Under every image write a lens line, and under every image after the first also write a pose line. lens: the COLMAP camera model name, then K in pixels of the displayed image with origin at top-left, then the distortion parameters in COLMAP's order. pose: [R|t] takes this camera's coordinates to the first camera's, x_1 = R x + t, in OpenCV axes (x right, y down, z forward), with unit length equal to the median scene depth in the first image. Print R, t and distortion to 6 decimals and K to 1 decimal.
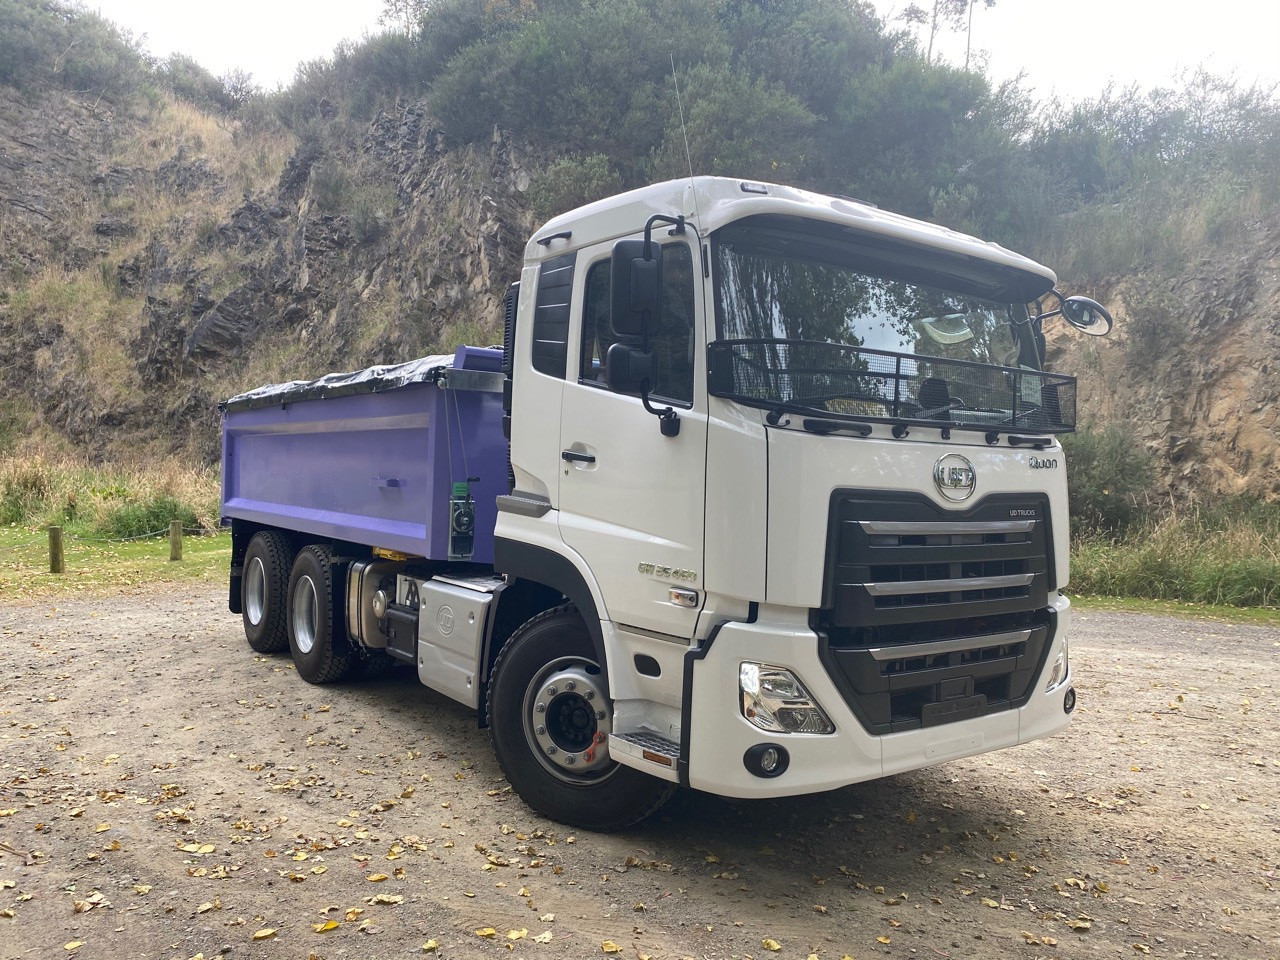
lens RADIAL K [[958.2, 0, 657.0], [0, 958.2, 486.9], [0, 0, 1]] dist [0.019300, -0.004019]
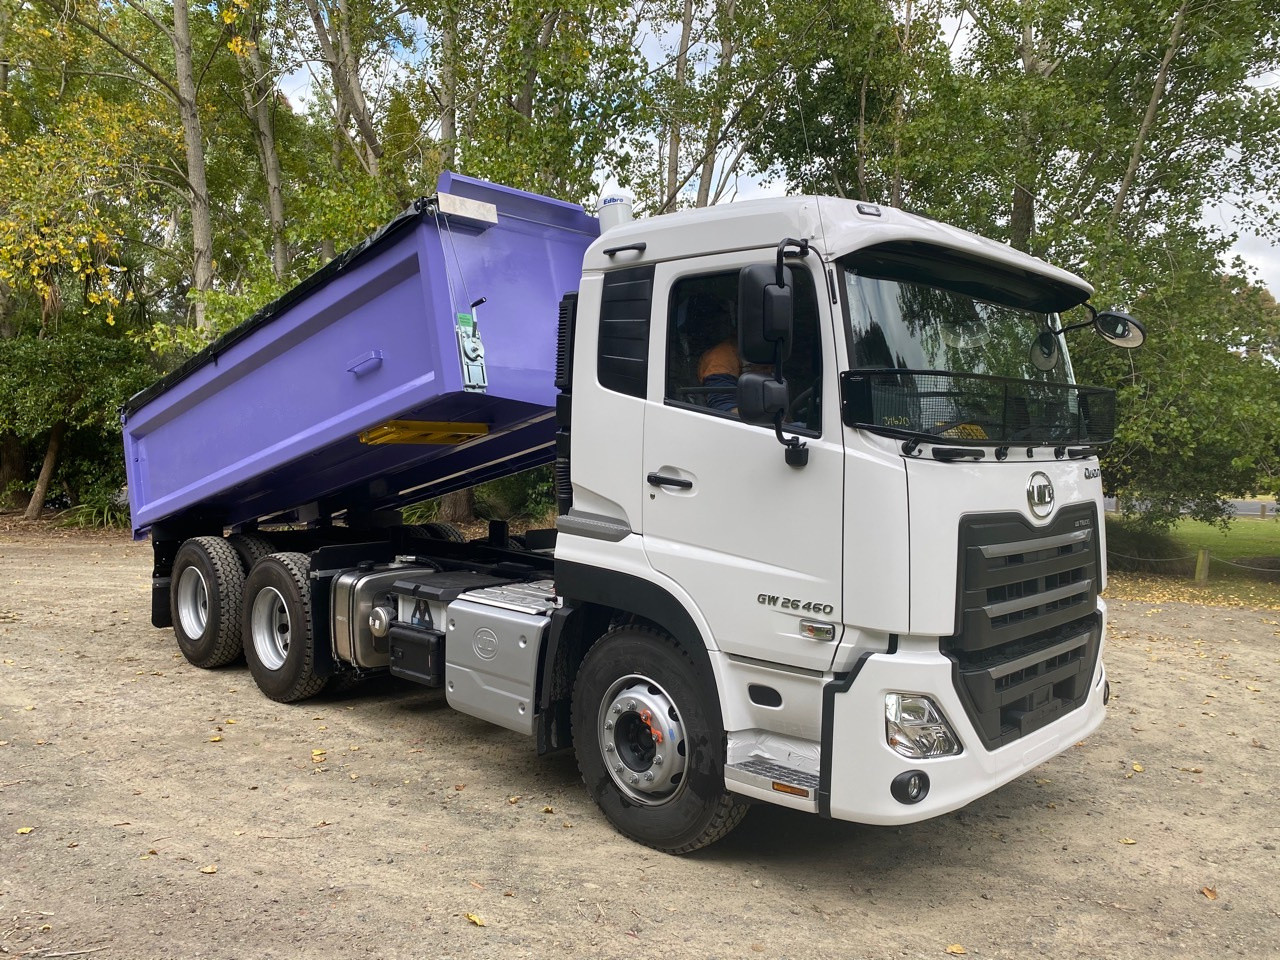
lens RADIAL K [[967.8, 0, 637.0], [0, 967.8, 502.3], [0, 0, 1]] dist [-0.024560, -0.001955]
pose [[0.989332, -0.028778, 0.142805, -0.275882], [0.020952, 0.998211, 0.056002, -0.071055], [-0.144162, -0.052412, 0.988165, 0.042363]]
